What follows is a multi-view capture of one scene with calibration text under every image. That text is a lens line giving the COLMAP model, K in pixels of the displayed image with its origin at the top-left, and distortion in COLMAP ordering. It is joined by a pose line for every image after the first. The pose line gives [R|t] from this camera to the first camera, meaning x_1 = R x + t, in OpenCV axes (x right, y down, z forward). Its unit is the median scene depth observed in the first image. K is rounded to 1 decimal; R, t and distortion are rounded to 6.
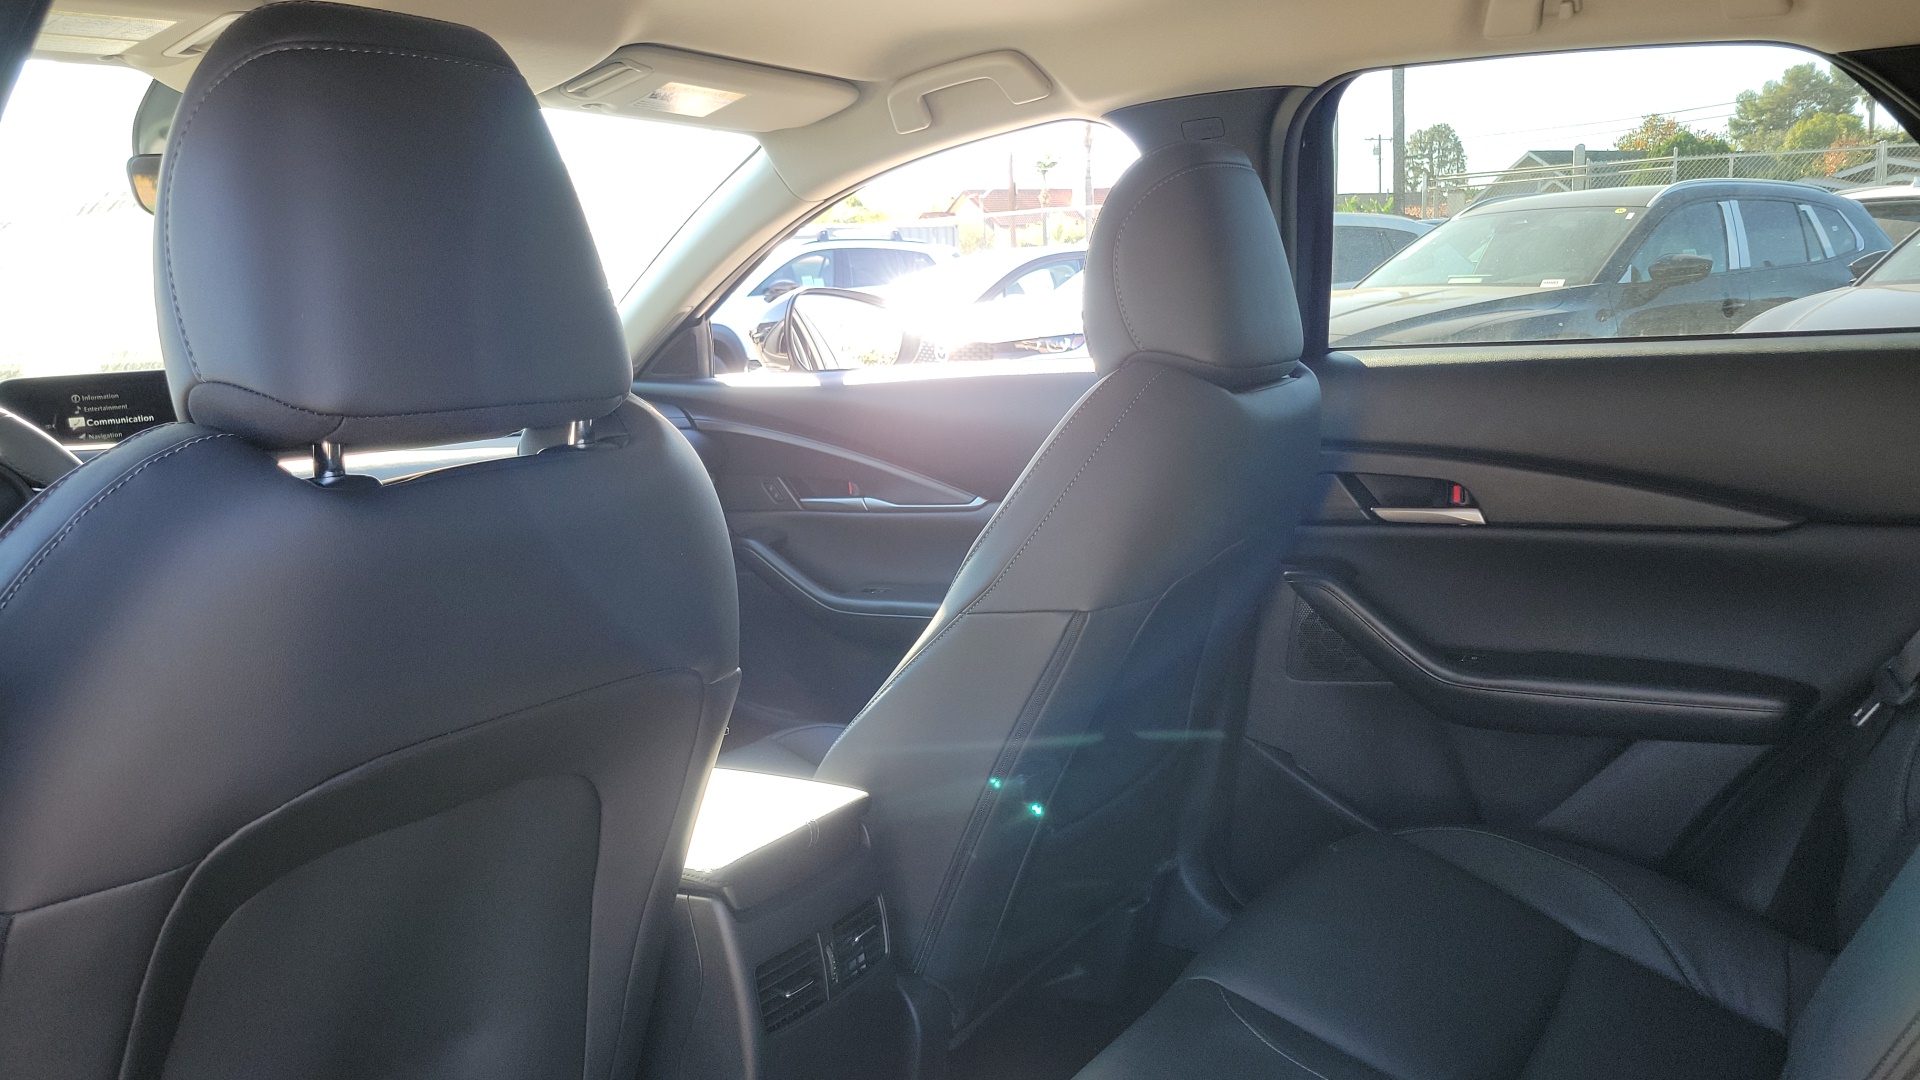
lens RADIAL K [[1444.3, 0, 970.0], [0, 1444.3, 552.5], [0, 0, 1]] dist [0.017429, -0.011978]
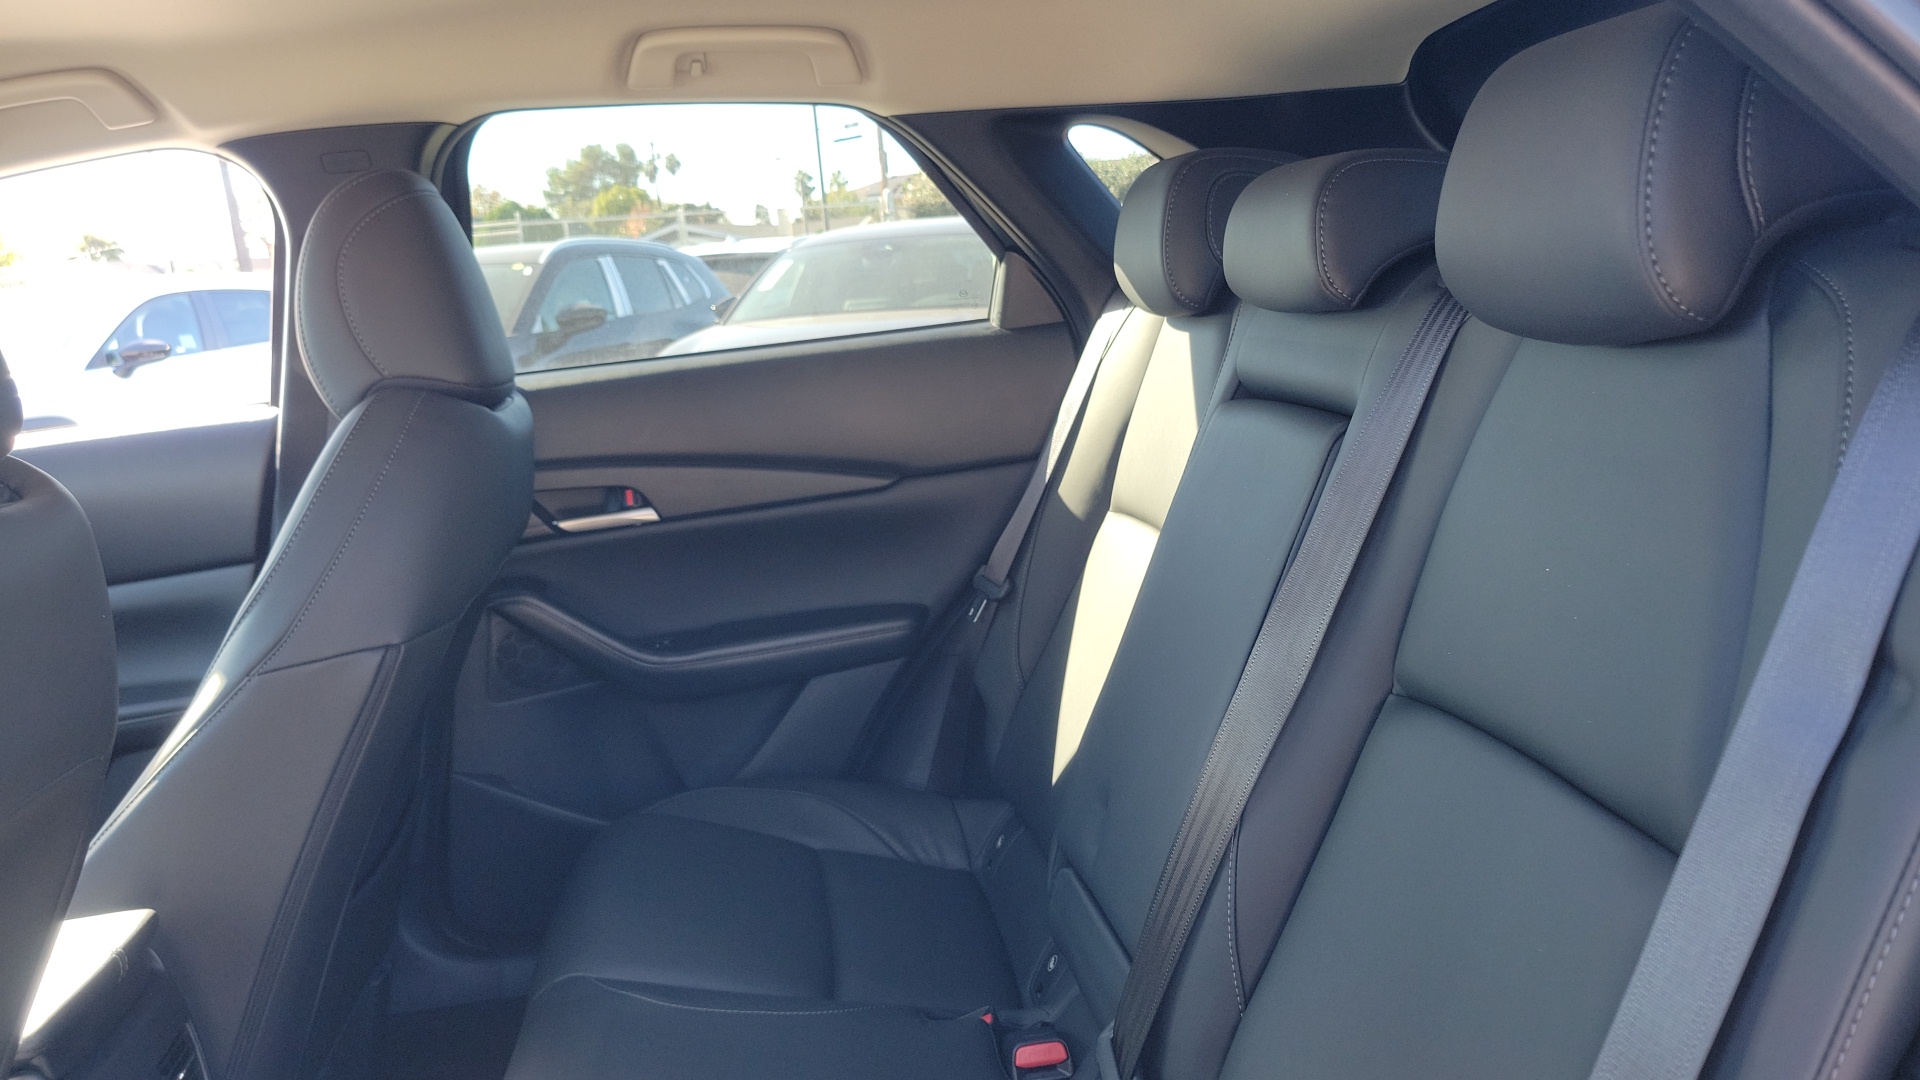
lens RADIAL K [[1444.3, 0, 972.9], [0, 1444.3, 539.0], [0, 0, 1]] dist [0.017429, -0.011978]
pose [[0.727293, -0.145455, 0.670736, -0.221605], [0.180507, 0.983417, 0.017535, 0.019170], [-0.662164, 0.108320, 0.741489, 0.013509]]
